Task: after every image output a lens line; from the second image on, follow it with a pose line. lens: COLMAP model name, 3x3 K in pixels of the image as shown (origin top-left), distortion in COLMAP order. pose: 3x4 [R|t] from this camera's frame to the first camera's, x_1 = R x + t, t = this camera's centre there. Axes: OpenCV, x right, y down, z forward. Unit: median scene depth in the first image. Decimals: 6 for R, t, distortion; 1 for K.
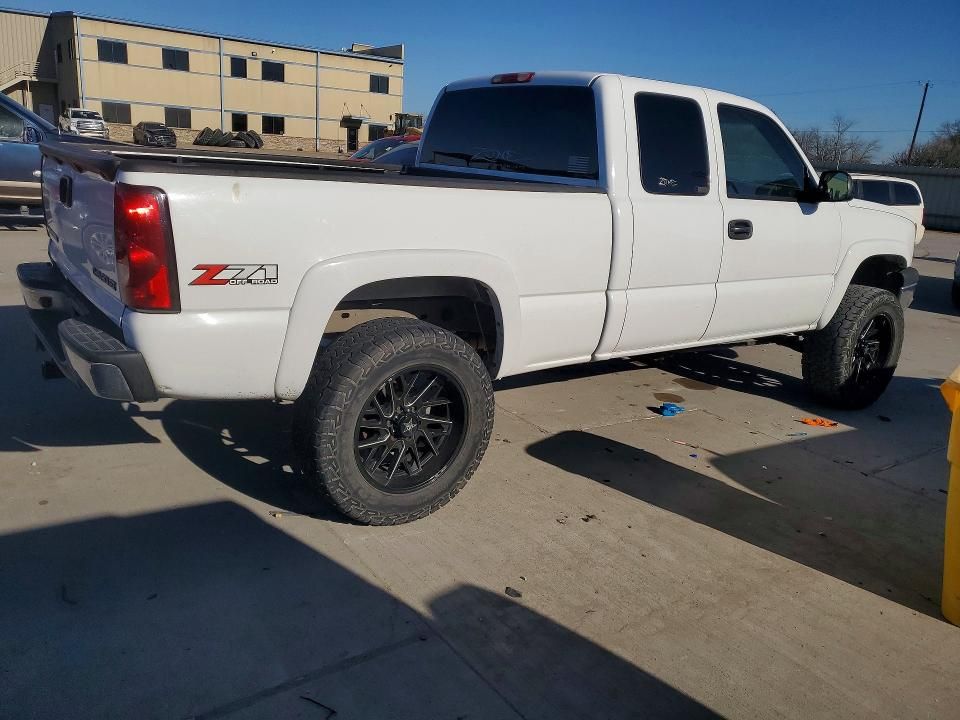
lens RADIAL K [[751.2, 0, 475.4], [0, 751.2, 365.5], [0, 0, 1]] dist [0.017468, 0.005380]
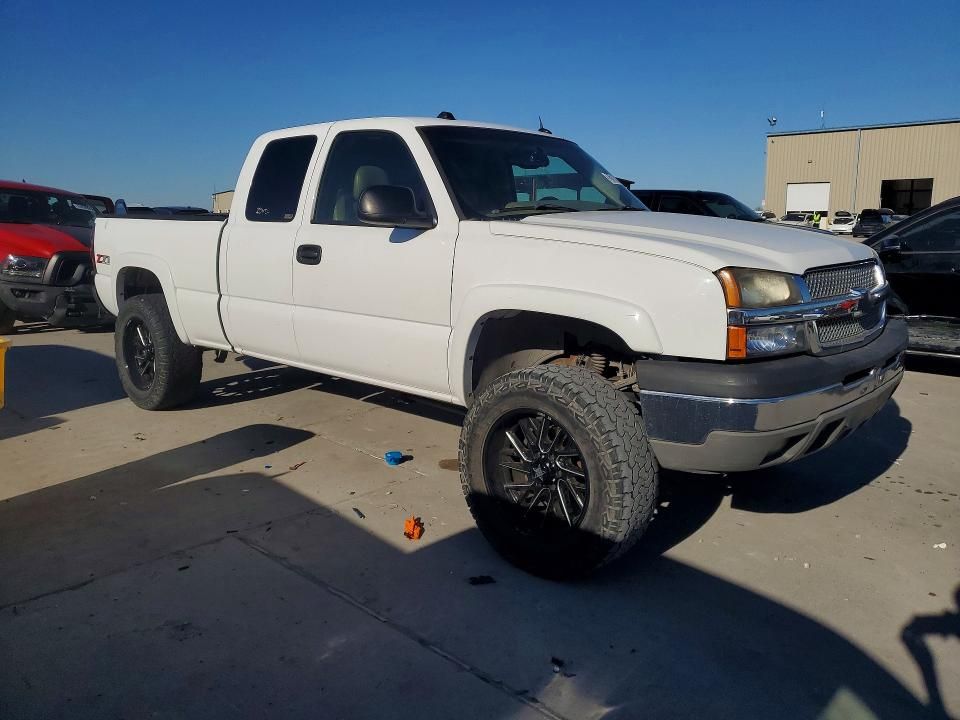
lens RADIAL K [[751.2, 0, 477.2], [0, 751.2, 354.3], [0, 0, 1]] dist [0.017468, 0.005380]
pose [[0.202497, 0.109144, -0.973182, 1.264144], [-0.263035, 0.963312, 0.053306, -0.152316], [0.943296, 0.245187, 0.223777, 0.941733]]
